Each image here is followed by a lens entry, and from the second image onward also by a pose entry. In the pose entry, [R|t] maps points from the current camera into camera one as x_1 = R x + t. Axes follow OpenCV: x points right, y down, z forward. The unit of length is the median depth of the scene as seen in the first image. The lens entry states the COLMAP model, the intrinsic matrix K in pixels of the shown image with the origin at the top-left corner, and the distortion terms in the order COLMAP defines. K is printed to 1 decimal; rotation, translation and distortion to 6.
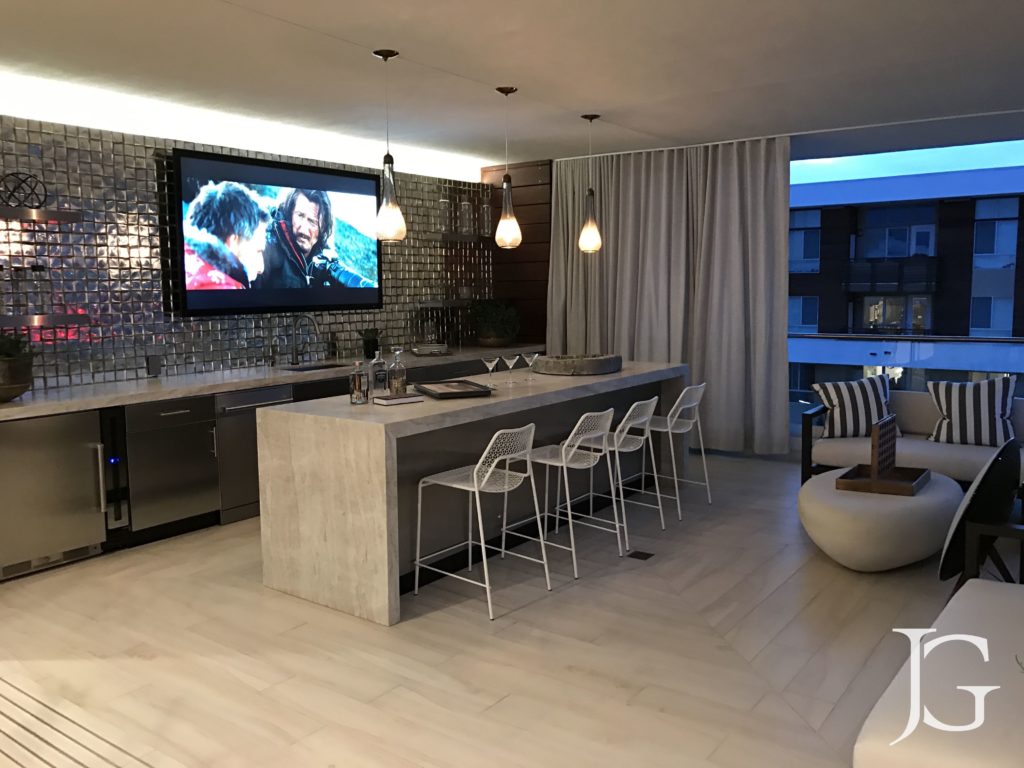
lens RADIAL K [[844.0, 0, 511.5], [0, 844.0, 377.4], [0, 0, 1]] dist [-0.002444, -0.000016]
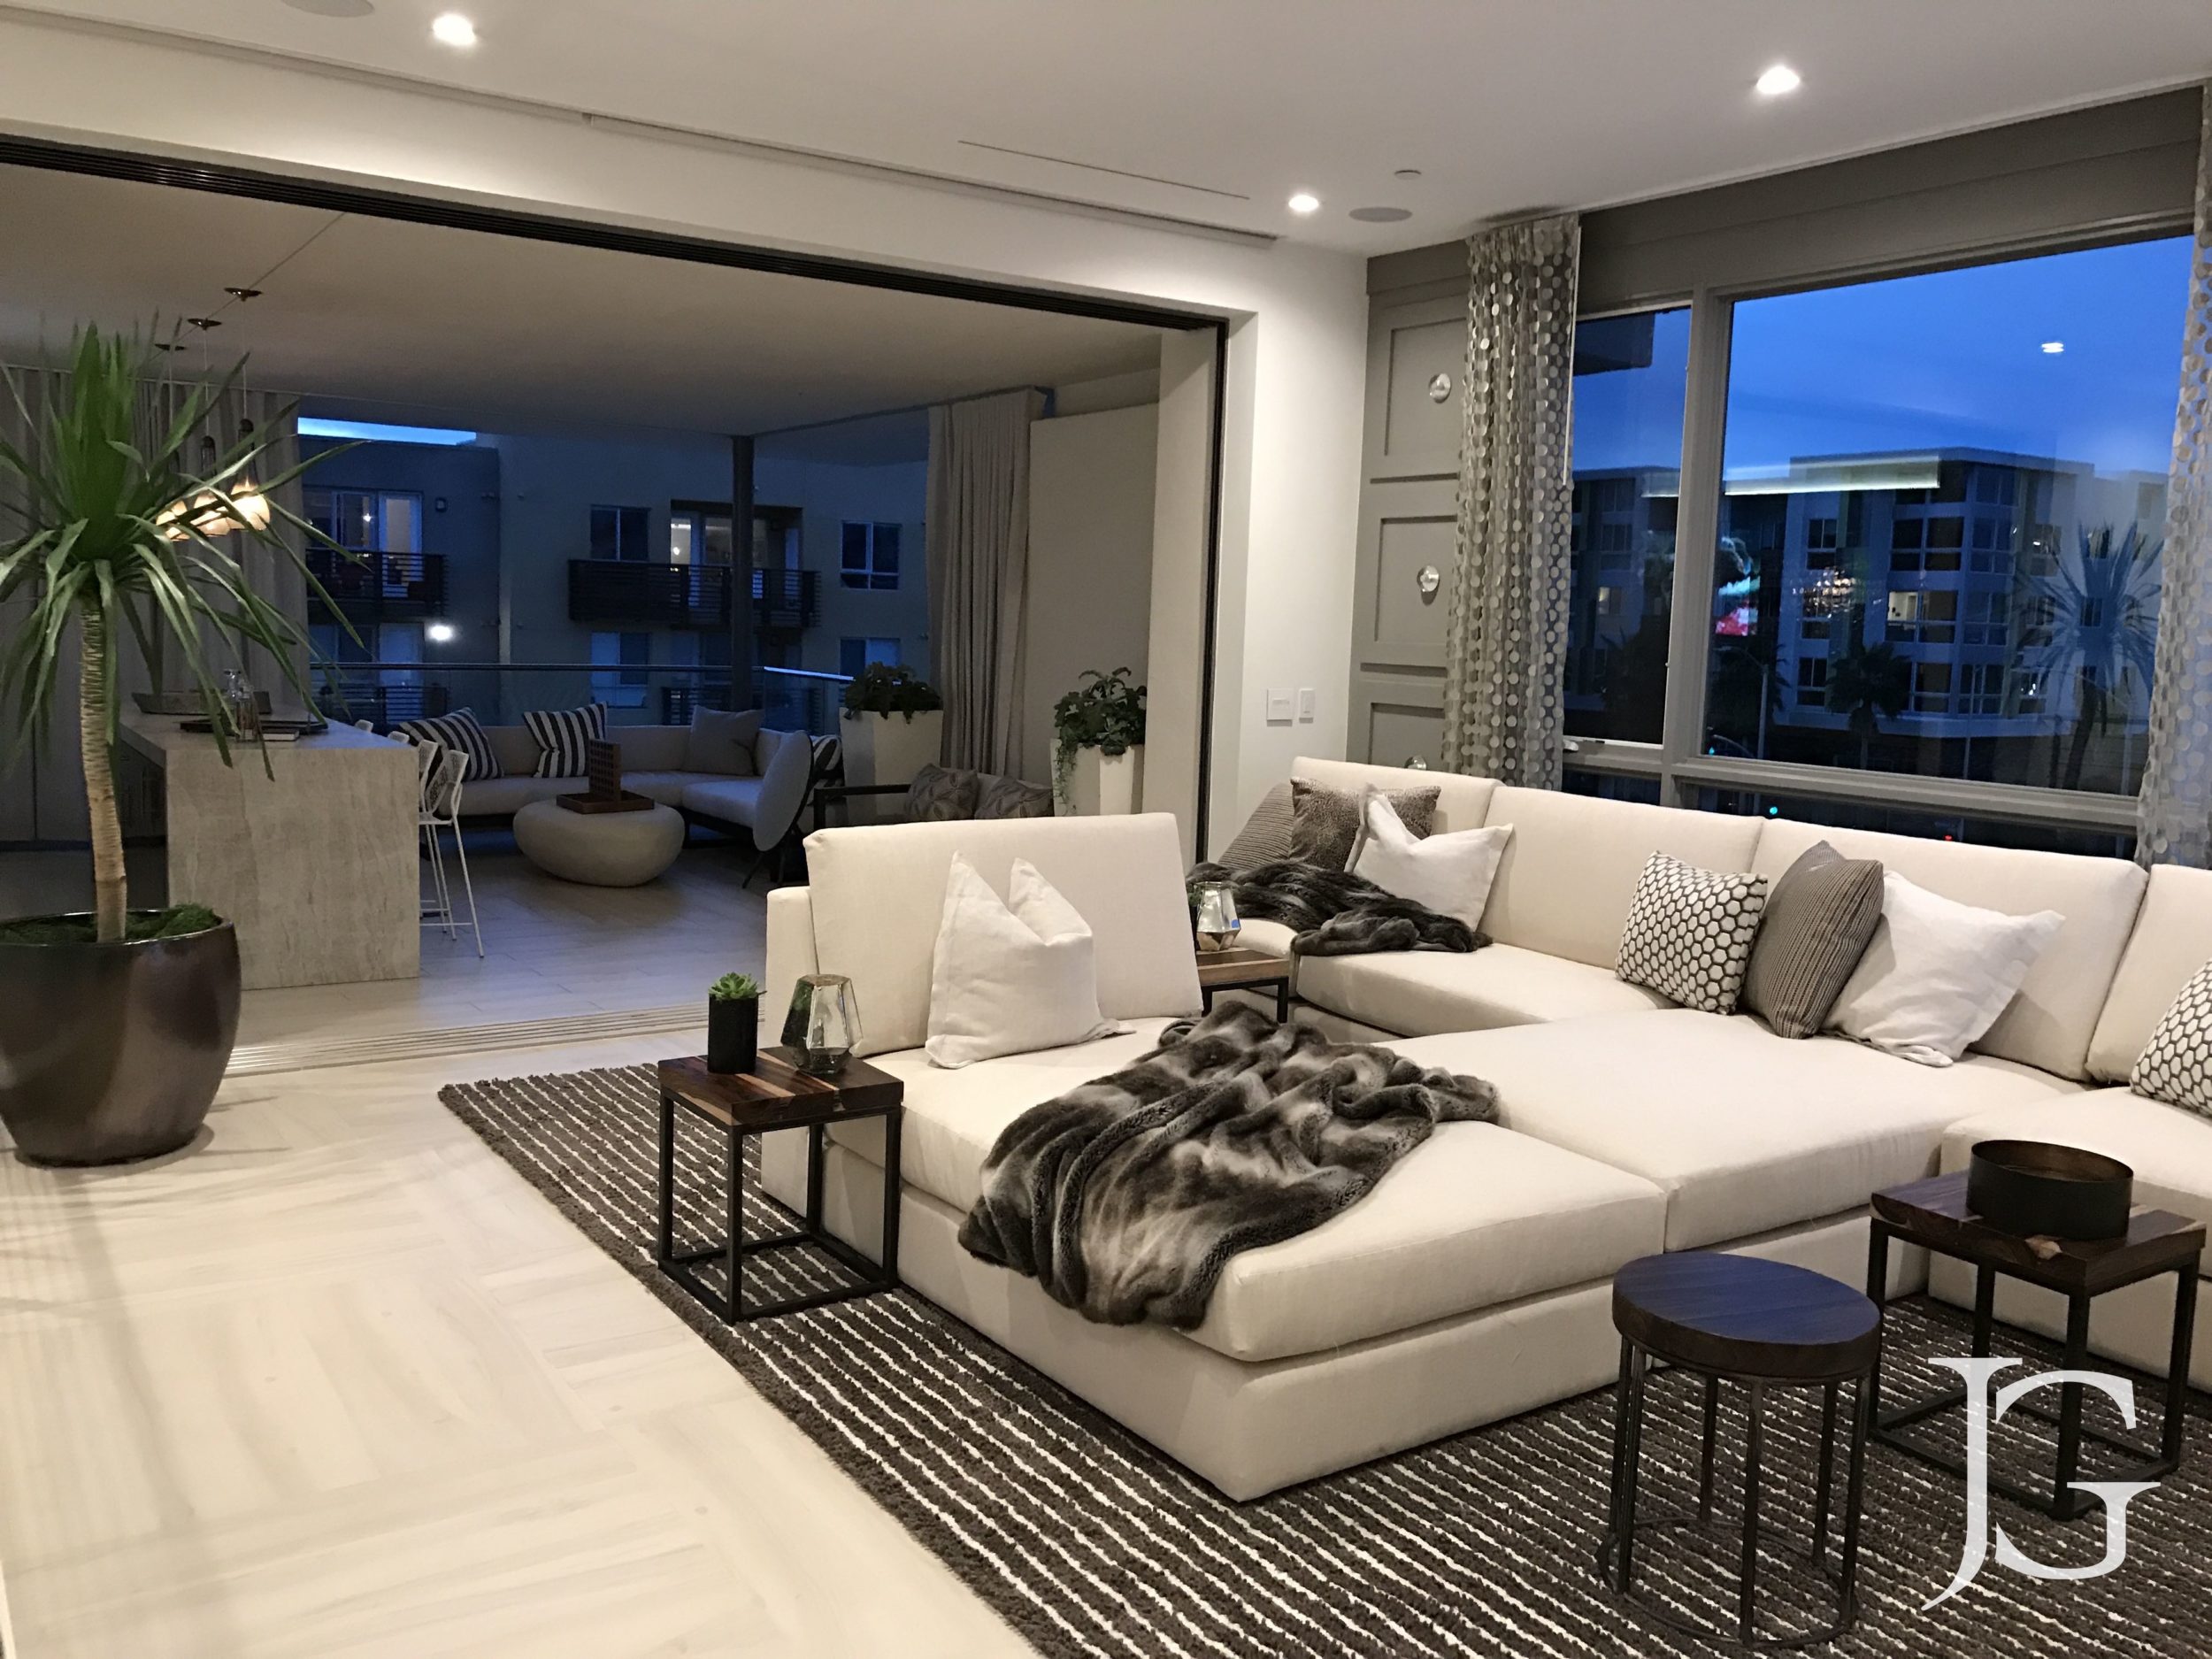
lens RADIAL K [[1823.2, 0, 1105.2], [0, 1823.2, 828.9], [0, 0, 1]] dist [-0.002444, -0.000016]
pose [[0.332901, -0.086201, 0.939013, -1.584807], [0.065020, 0.995541, 0.068340, 0.050391], [-0.940717, 0.038304, 0.337022, -0.317673]]
